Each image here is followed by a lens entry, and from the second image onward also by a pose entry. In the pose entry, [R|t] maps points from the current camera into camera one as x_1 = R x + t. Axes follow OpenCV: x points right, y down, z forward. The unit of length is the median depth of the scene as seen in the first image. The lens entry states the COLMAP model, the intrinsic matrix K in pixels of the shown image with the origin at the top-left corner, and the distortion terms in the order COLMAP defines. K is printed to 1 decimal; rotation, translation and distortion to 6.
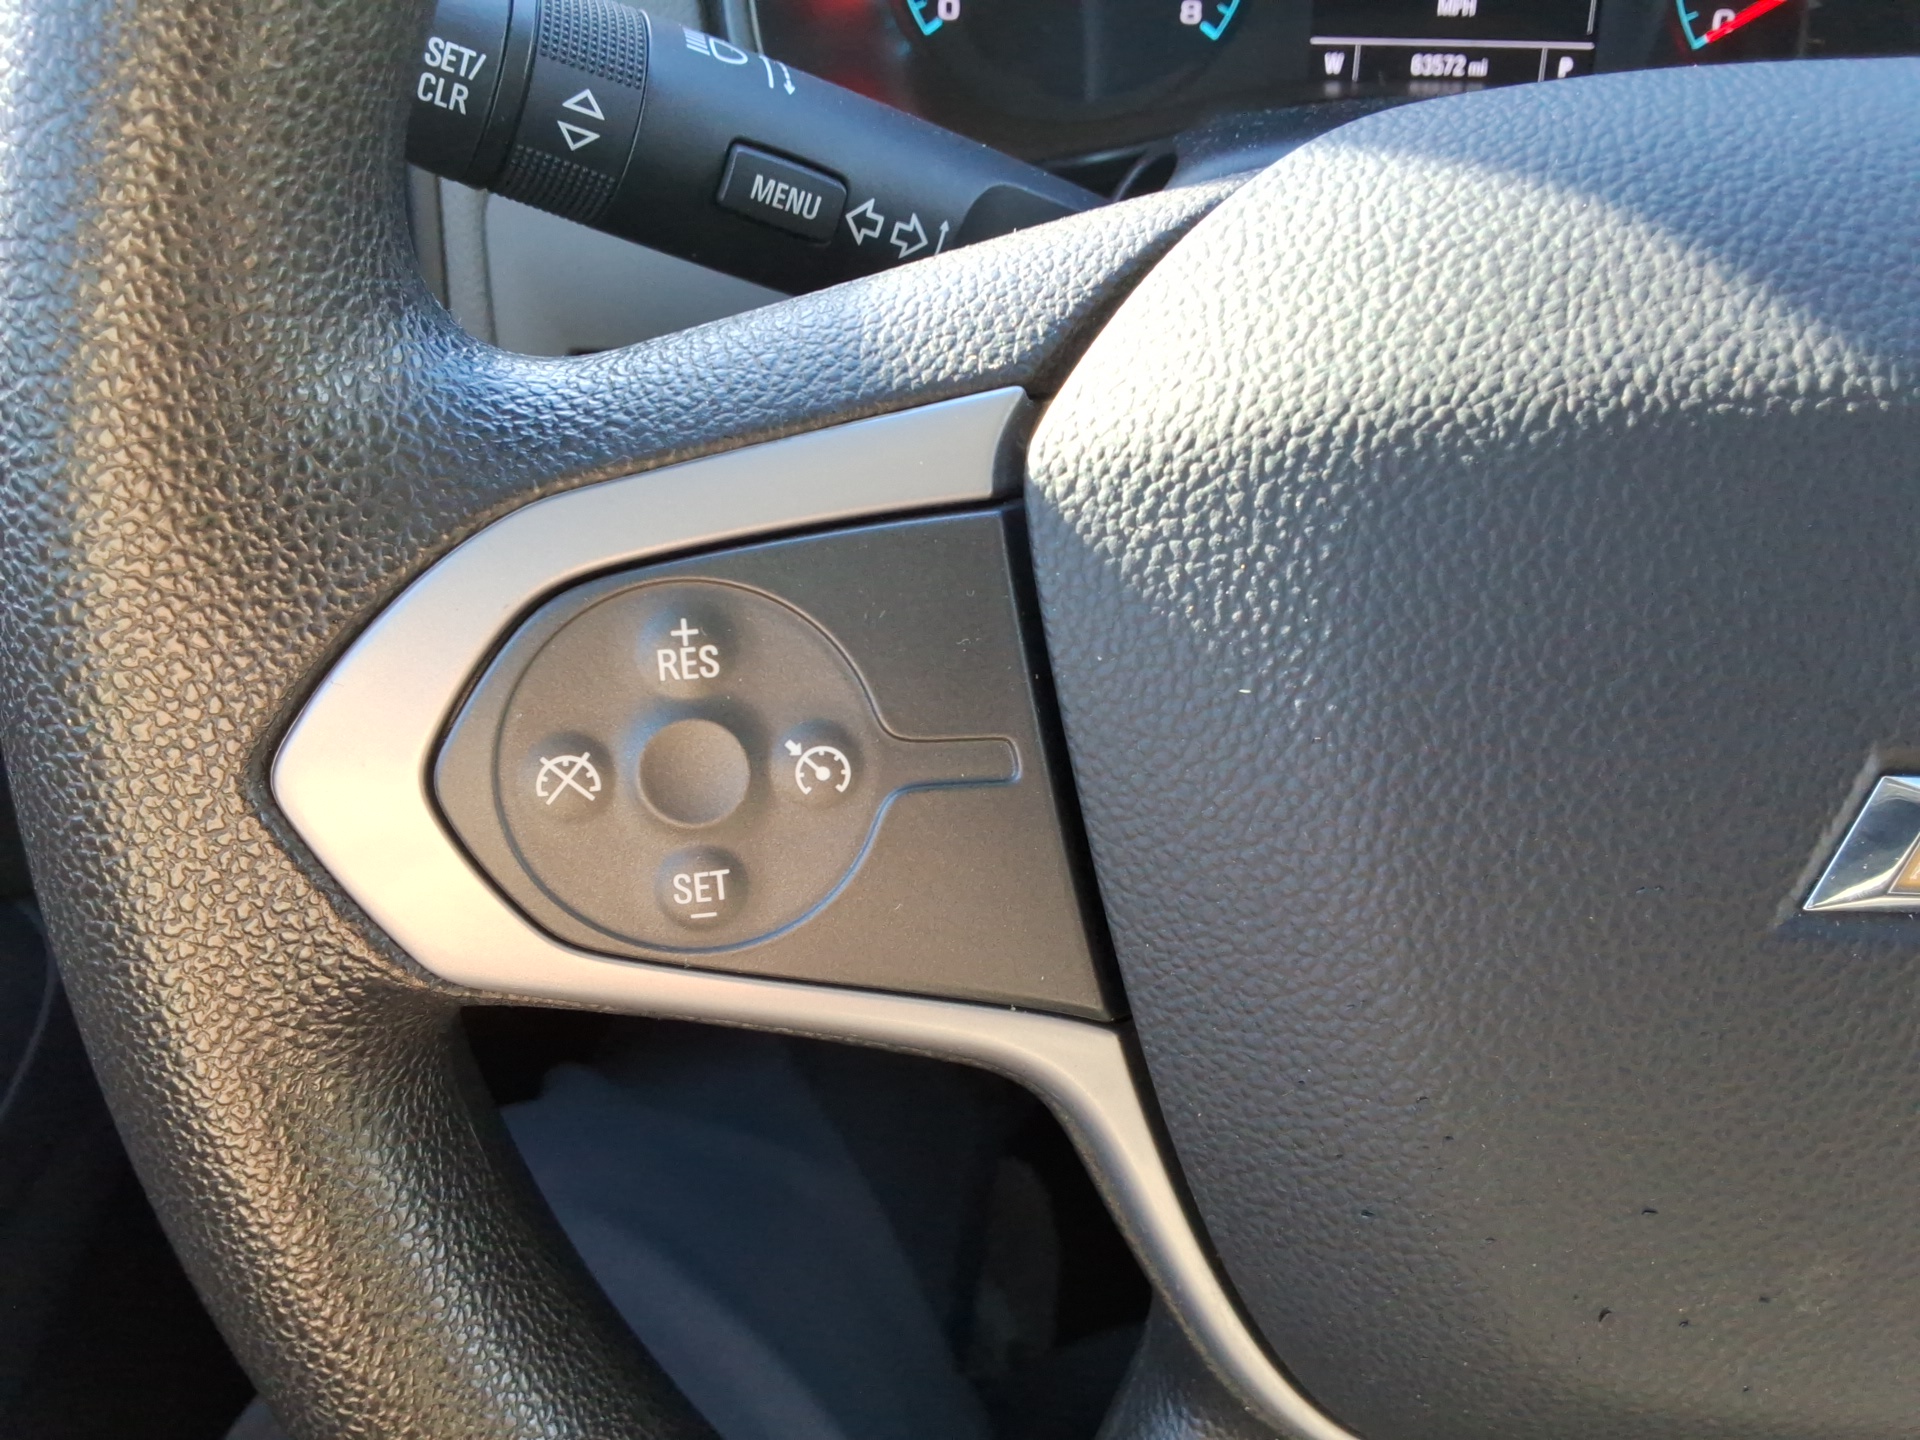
lens RADIAL K [[1549.6, 0, 972.6], [0, 1549.6, 710.9], [0, 0, 1]] dist [0.112880, -0.165443]
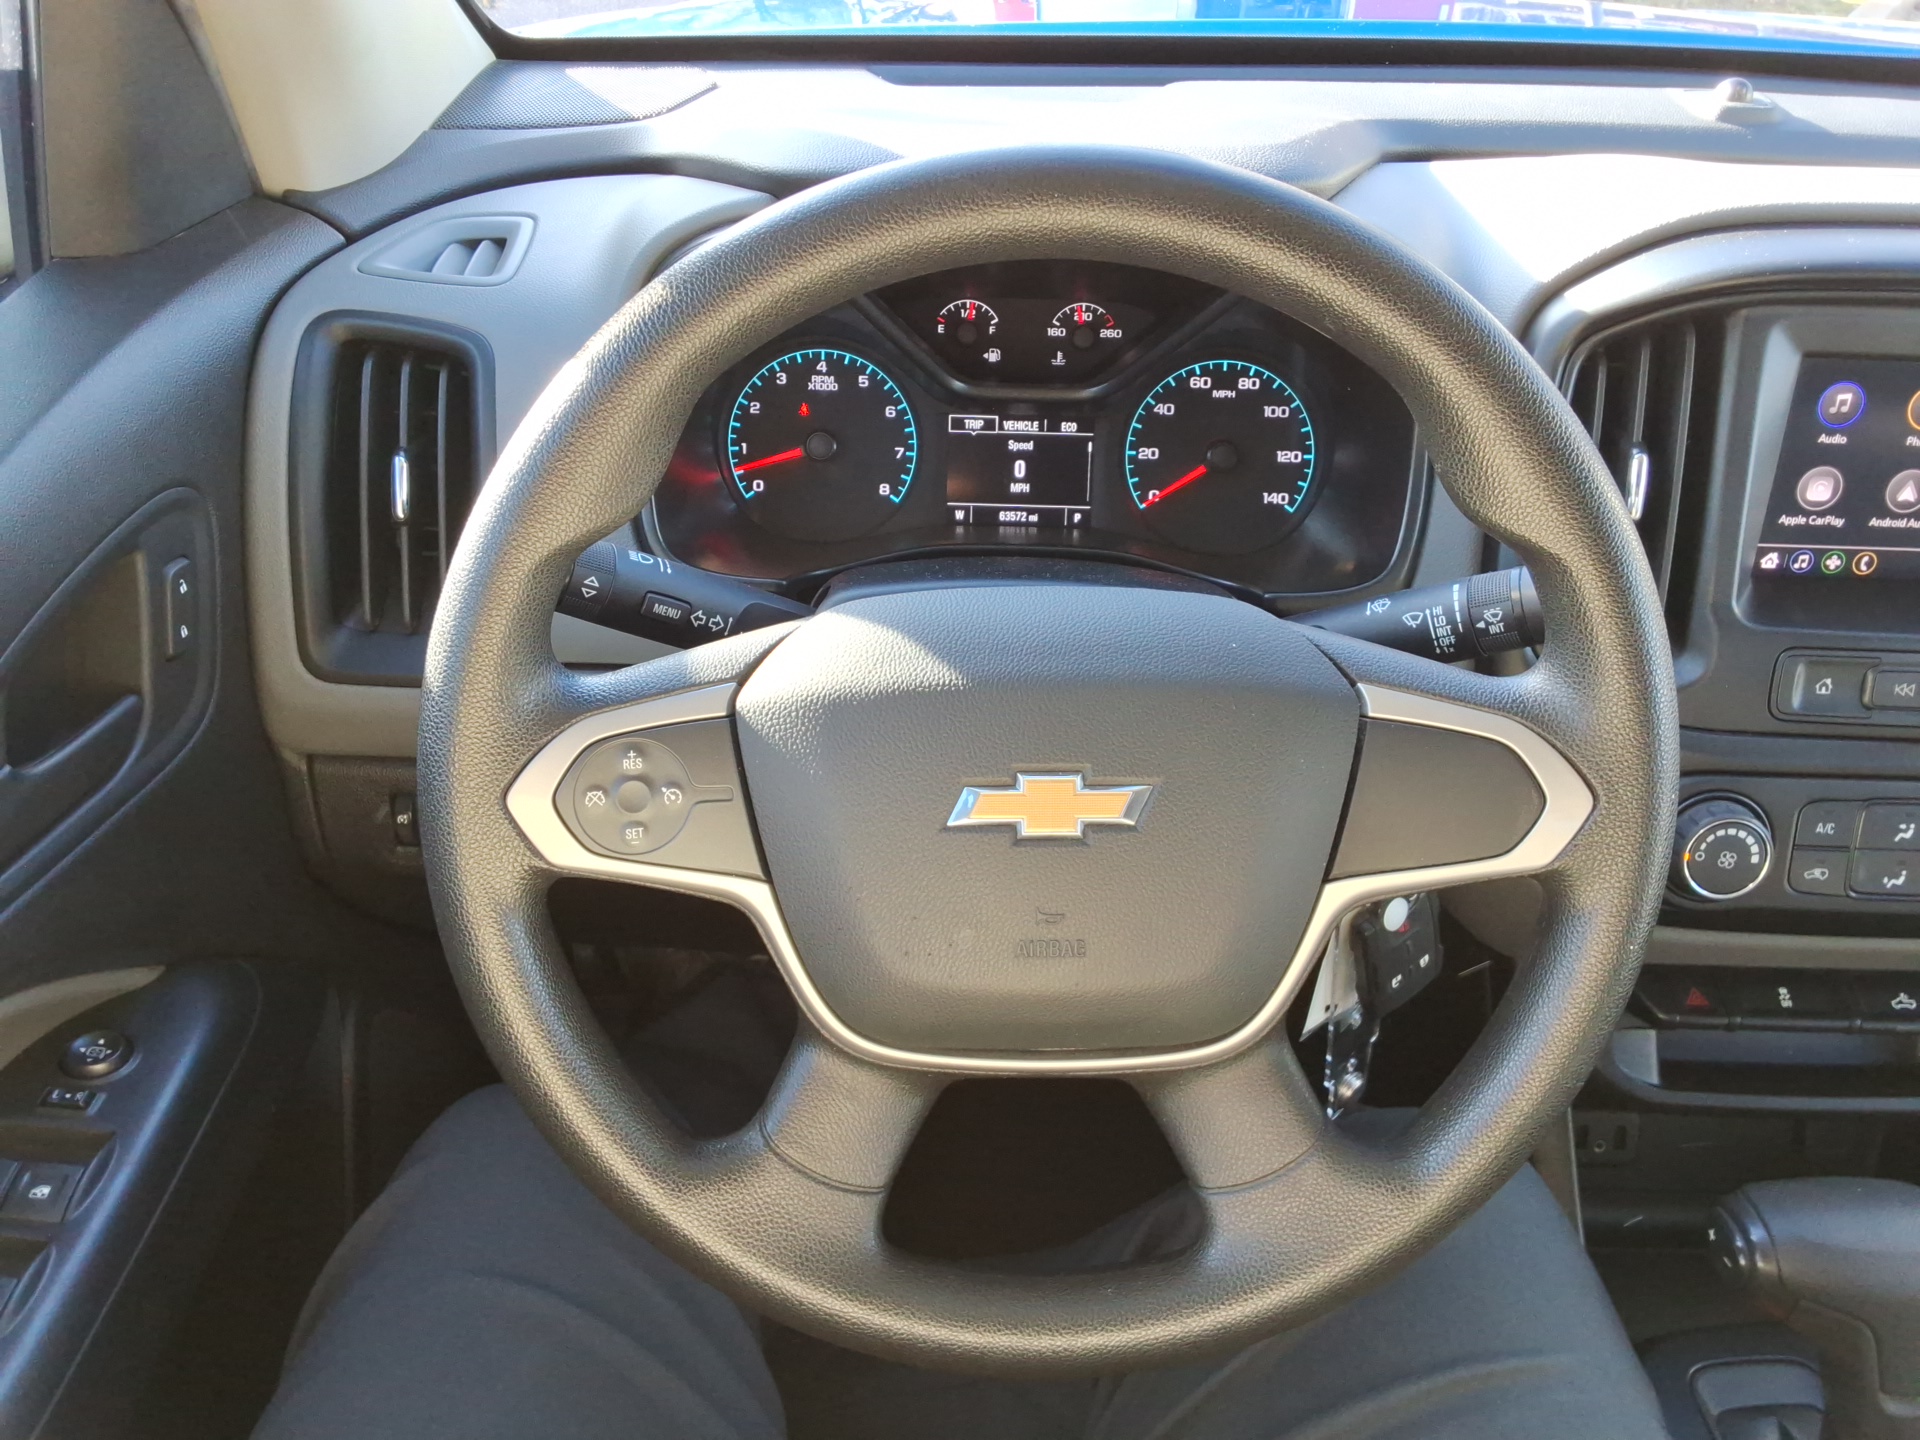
lens RADIAL K [[1549.6, 0, 972.6], [0, 1549.6, 710.9], [0, 0, 1]] dist [0.112880, -0.165443]
pose [[0.997461, -0.007589, 0.070811, 0.296818], [0.020021, 0.984088, -0.176551, 0.442193], [-0.068345, 0.177520, 0.981741, -2.258527]]
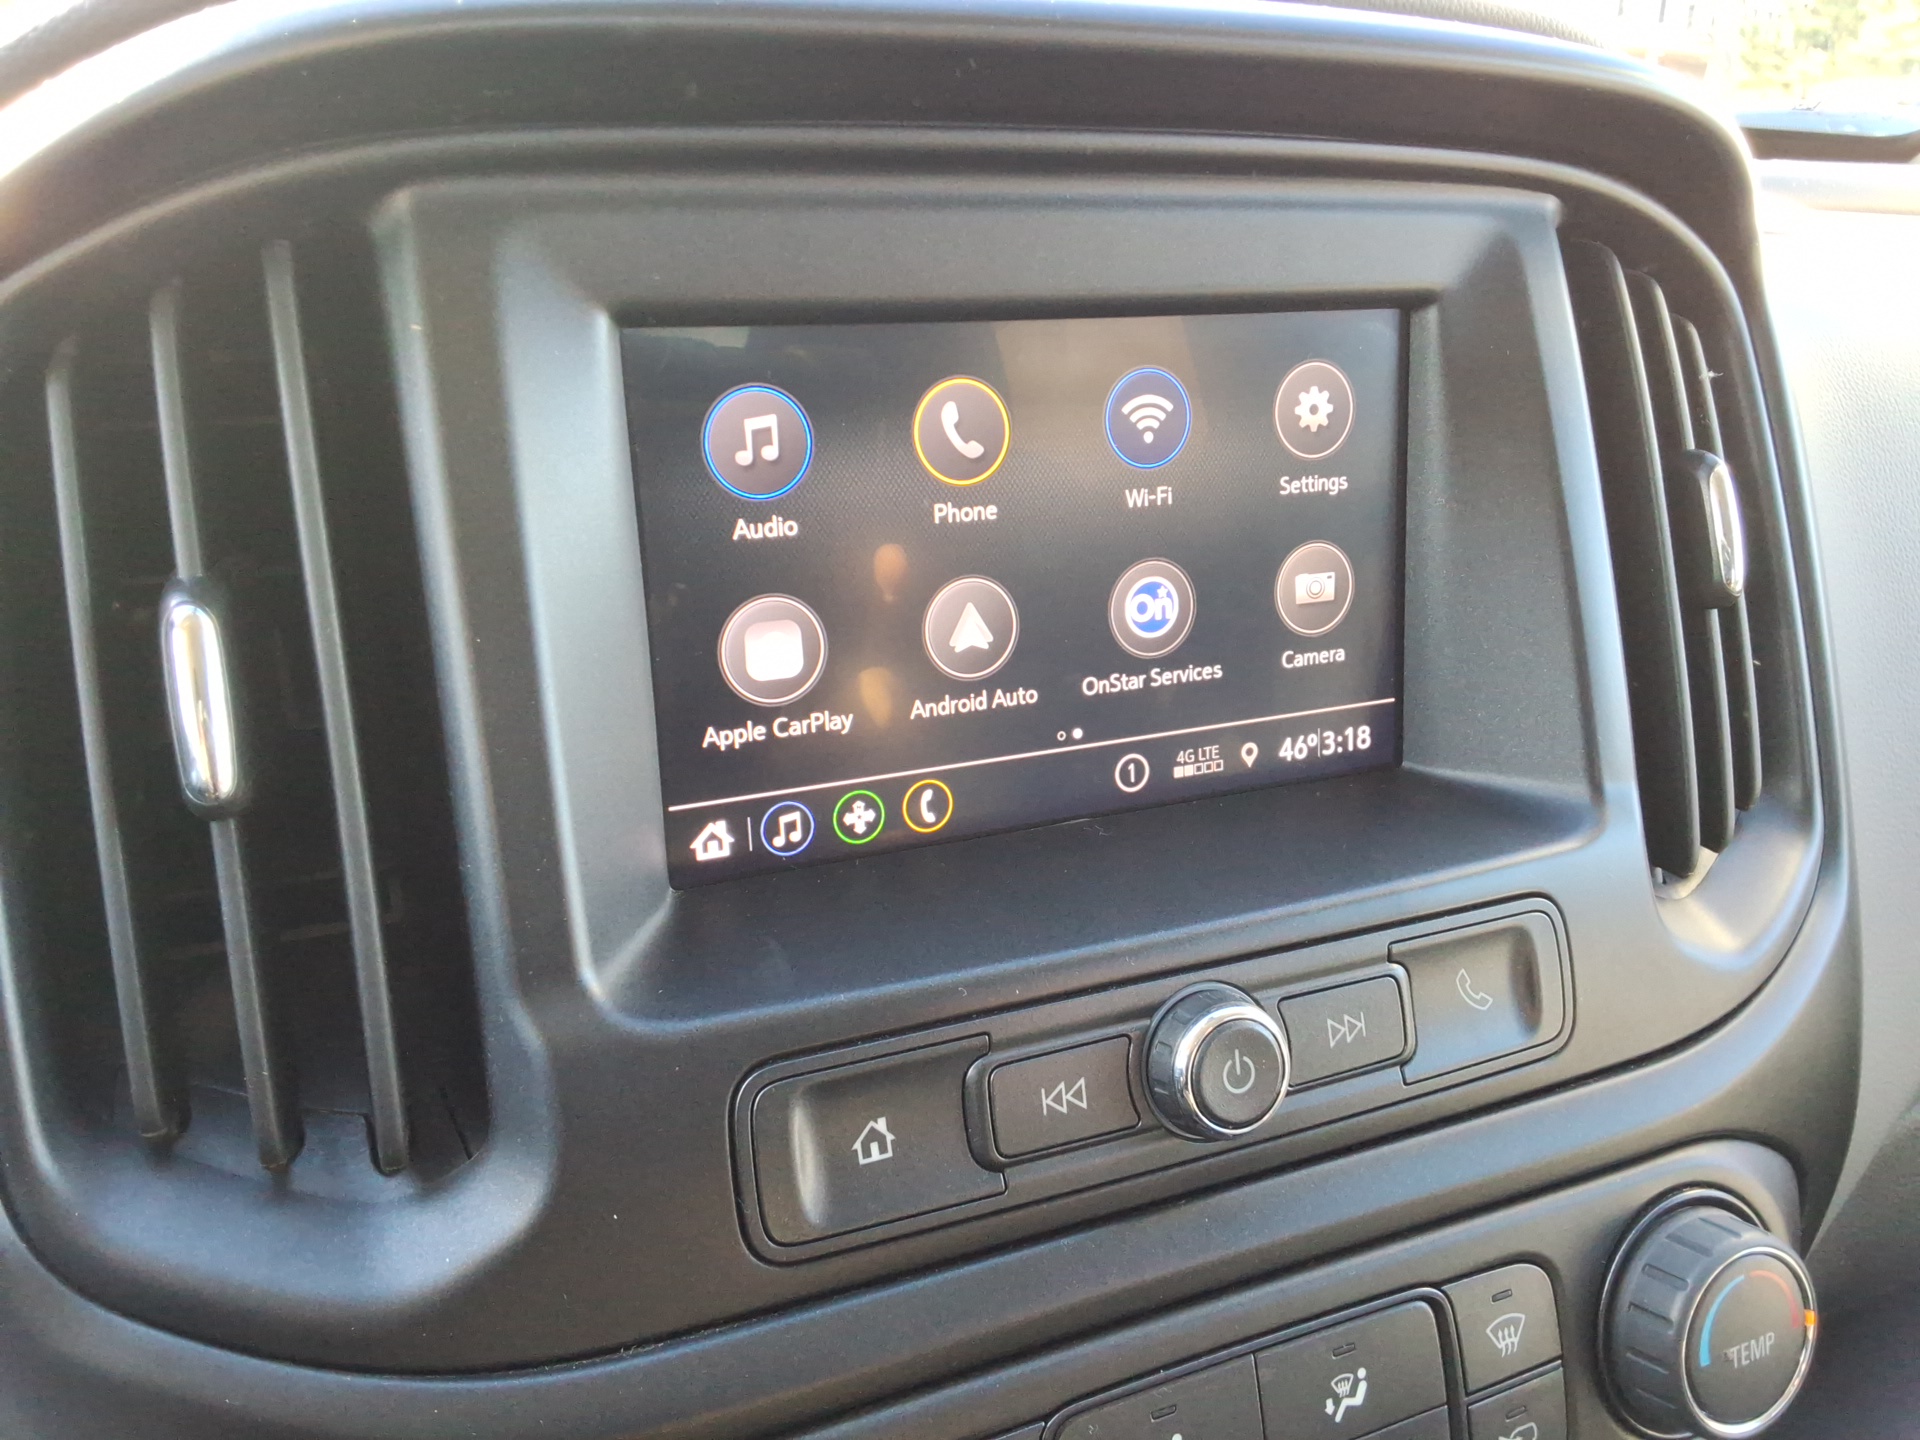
lens RADIAL K [[1549.6, 0, 972.6], [0, 1549.6, 710.9], [0, 0, 1]] dist [0.112880, -0.165443]
pose [[0.881962, -0.142055, 0.449404, 2.349726], [0.309239, 0.893979, -0.324303, -0.180771], [-0.355688, 0.424996, 0.832384, 0.239487]]
